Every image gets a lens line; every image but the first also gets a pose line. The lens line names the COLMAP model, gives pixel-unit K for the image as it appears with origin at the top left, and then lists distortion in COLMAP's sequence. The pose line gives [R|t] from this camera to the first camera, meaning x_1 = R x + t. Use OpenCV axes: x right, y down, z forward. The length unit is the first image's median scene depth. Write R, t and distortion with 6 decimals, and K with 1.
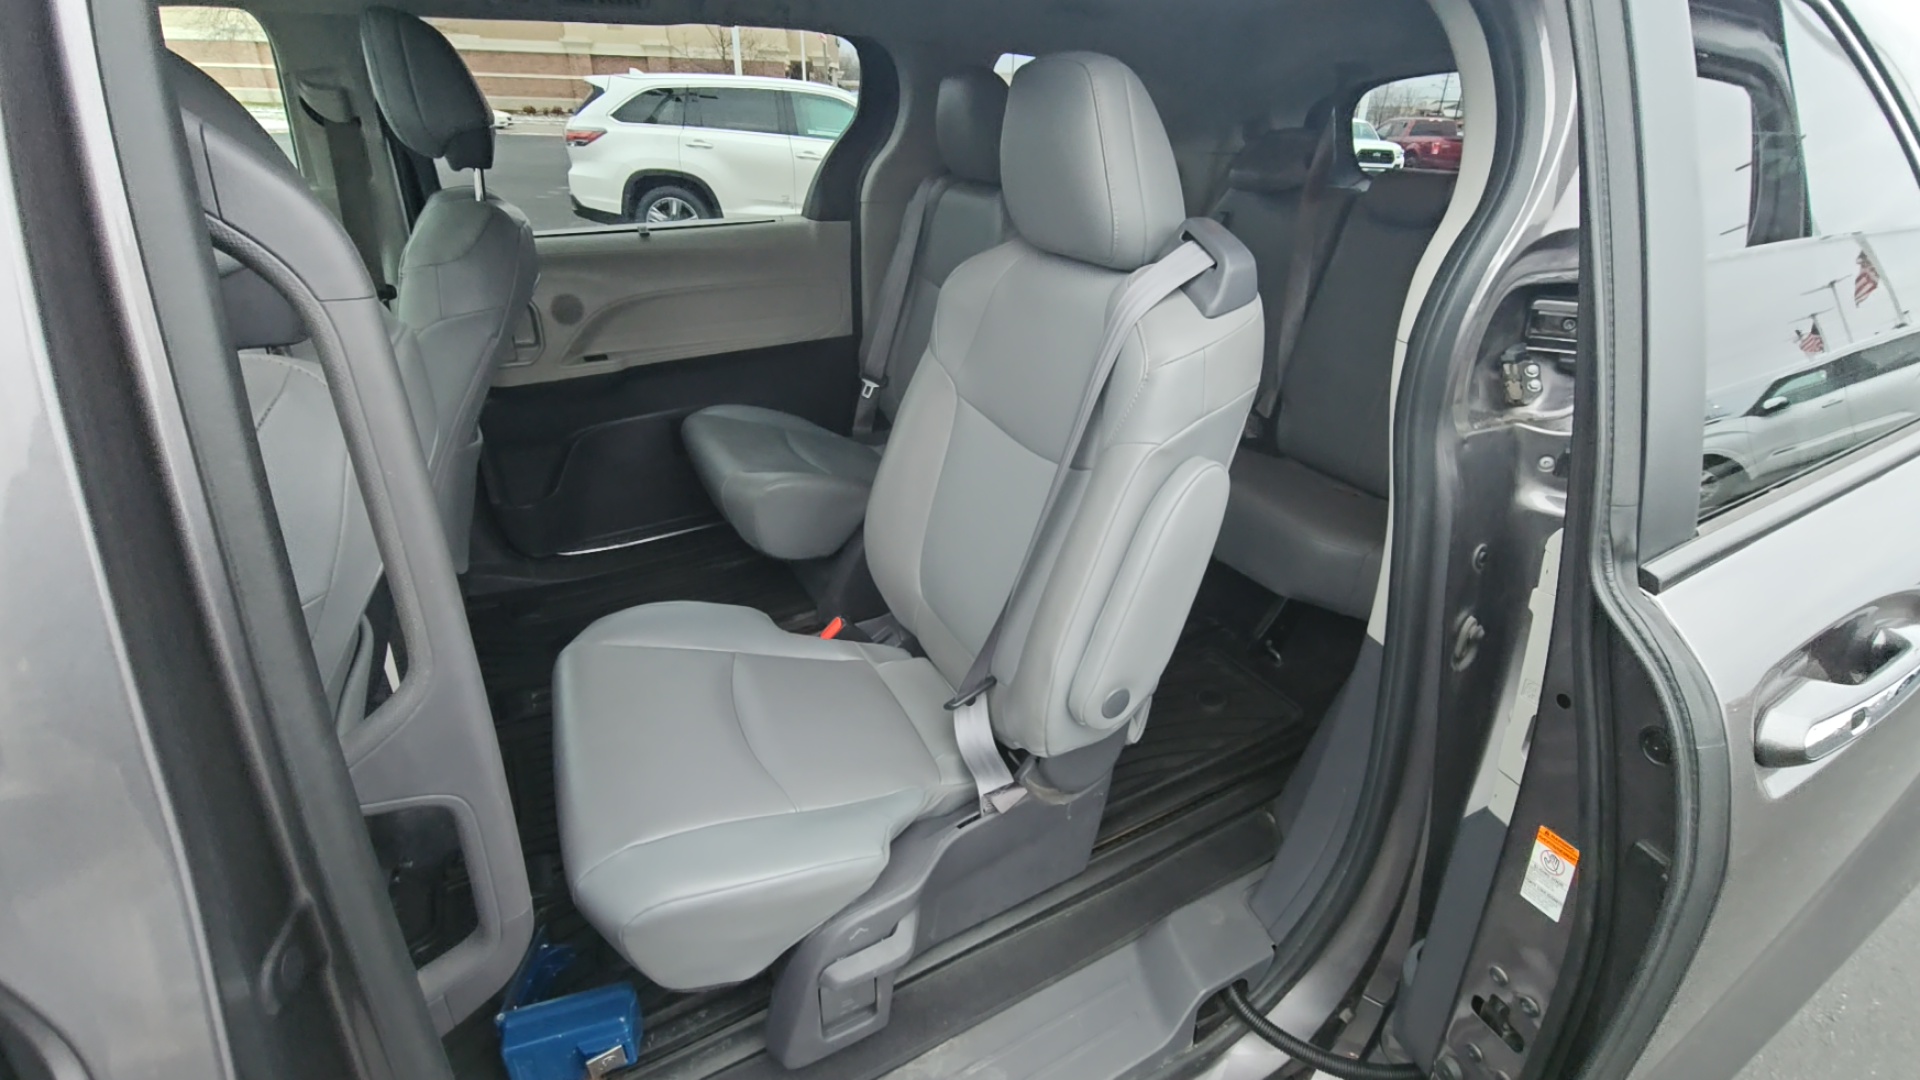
lens RADIAL K [[856.8, 0, 978.4], [0, 856.8, 546.7], [0, 0, 1]] dist [0.008533, -0.005411]
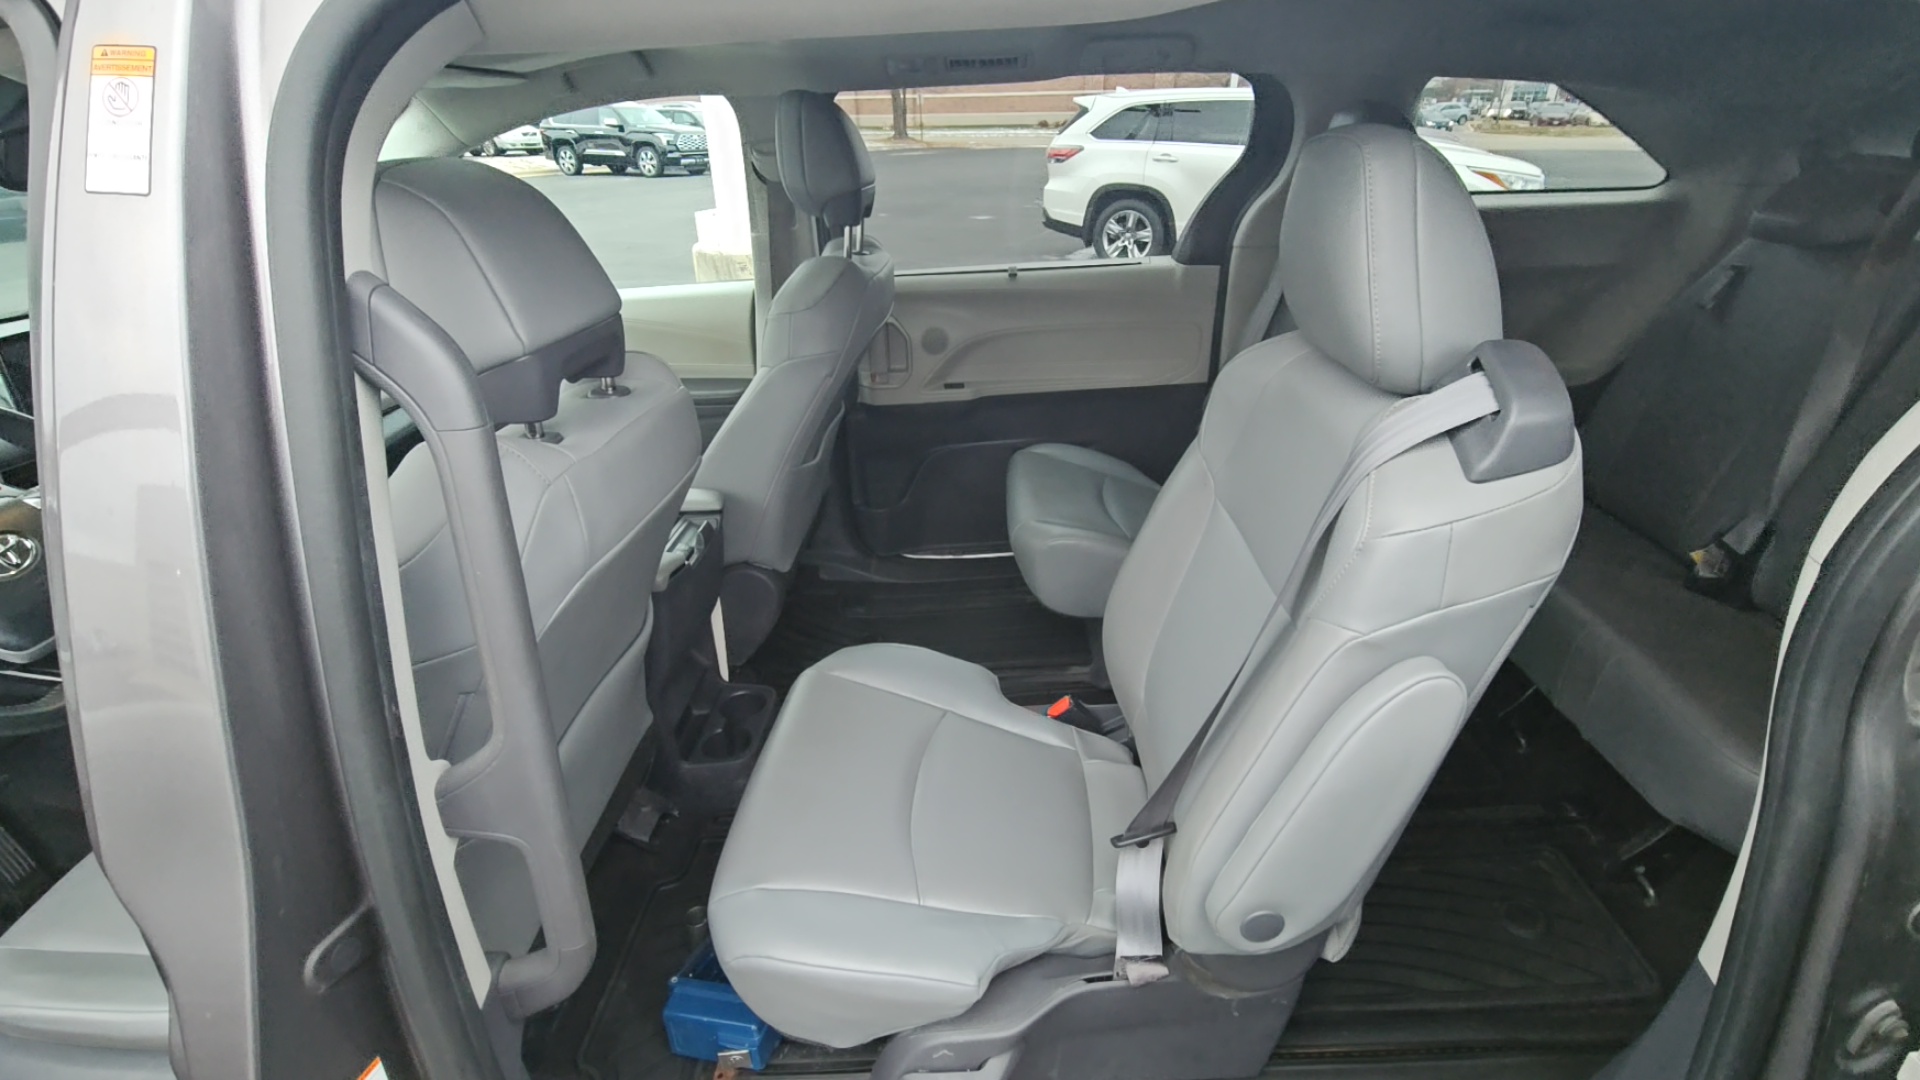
lens RADIAL K [[856.8, 0, 978.4], [0, 856.8, 546.7], [0, 0, 1]] dist [0.008533, -0.005411]
pose [[0.873535, 0.181896, -0.451498, 0.122753], [-0.183760, 0.982151, 0.040151, -0.082648], [0.450743, 0.047894, 0.891368, 0.074230]]
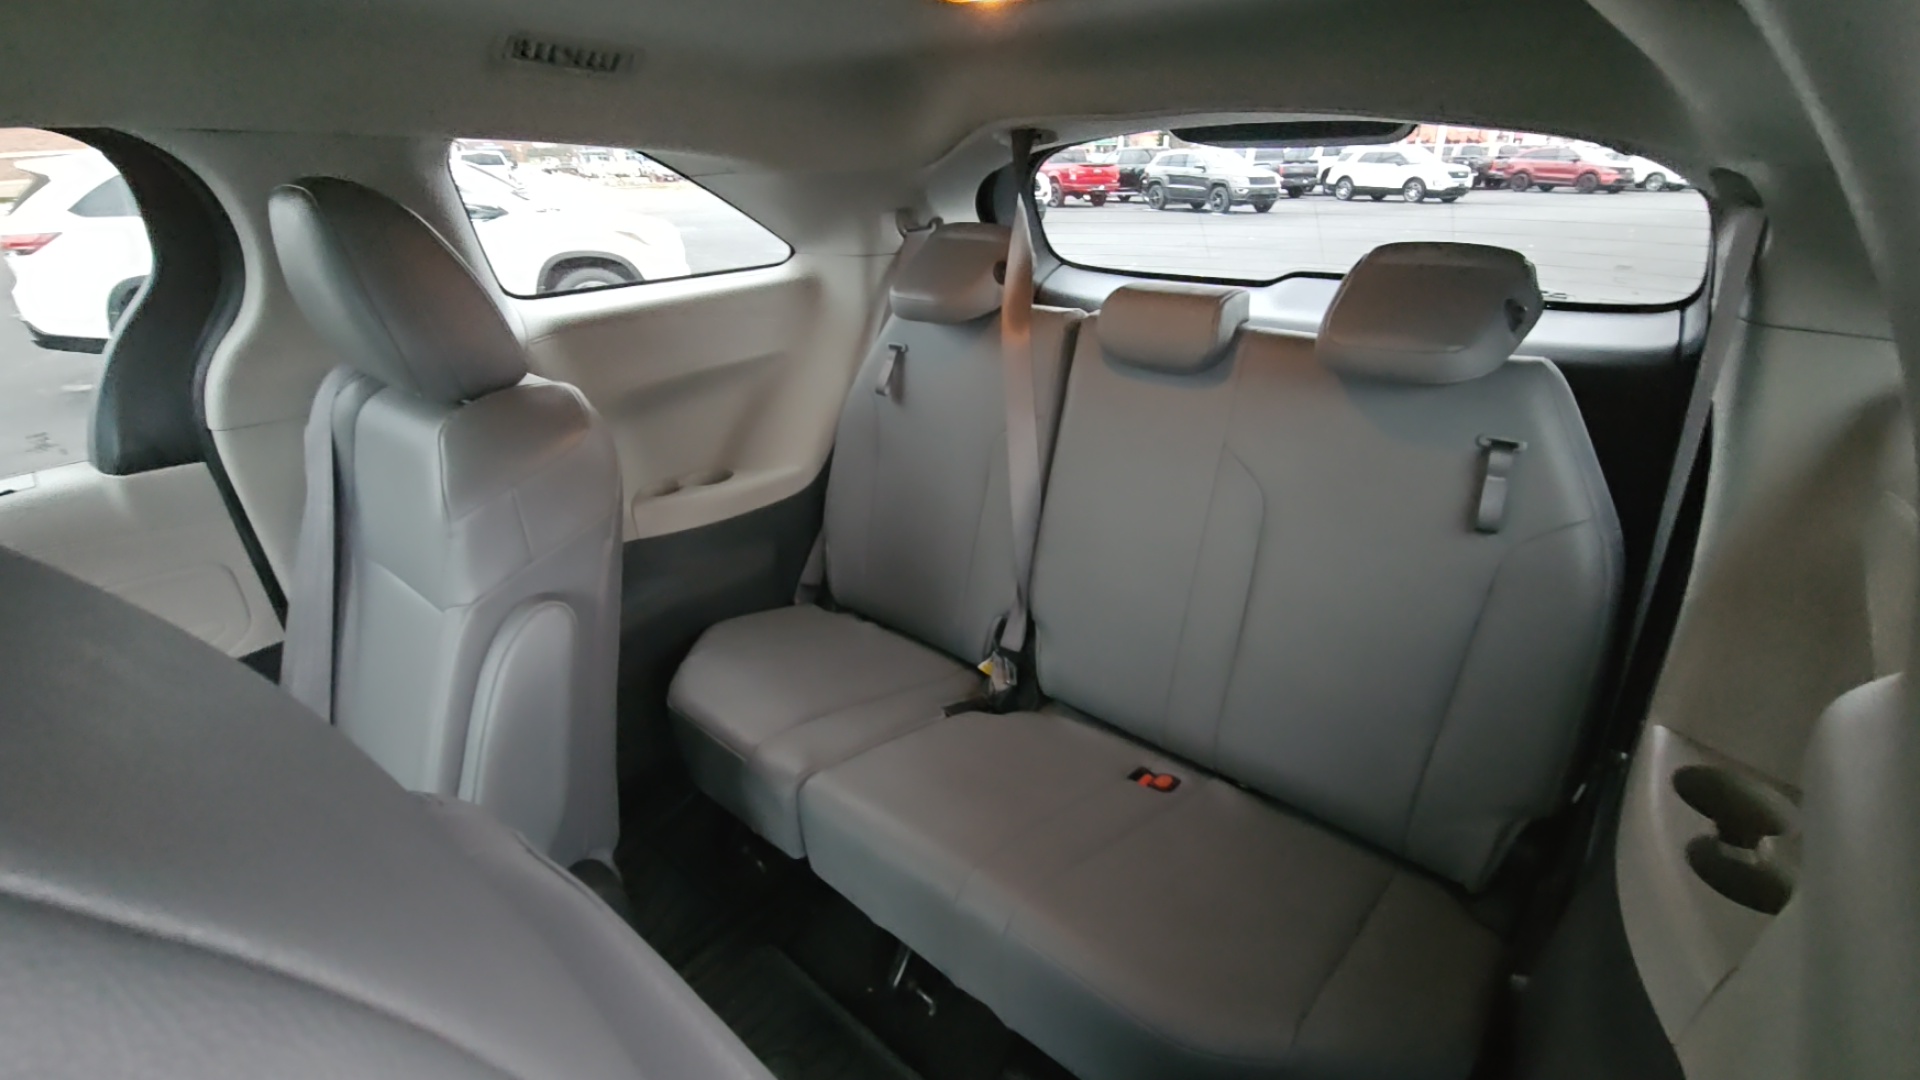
lens RADIAL K [[861.8, 0, 979.9], [0, 861.8, 545.9], [0, 0, 1]] dist [0.008342, -0.006888]
pose [[0.935953, -0.188913, 0.297159, 0.153787], [0.201140, 0.979503, -0.010823, -0.277835], [-0.289023, 0.069900, 0.954767, 0.443862]]
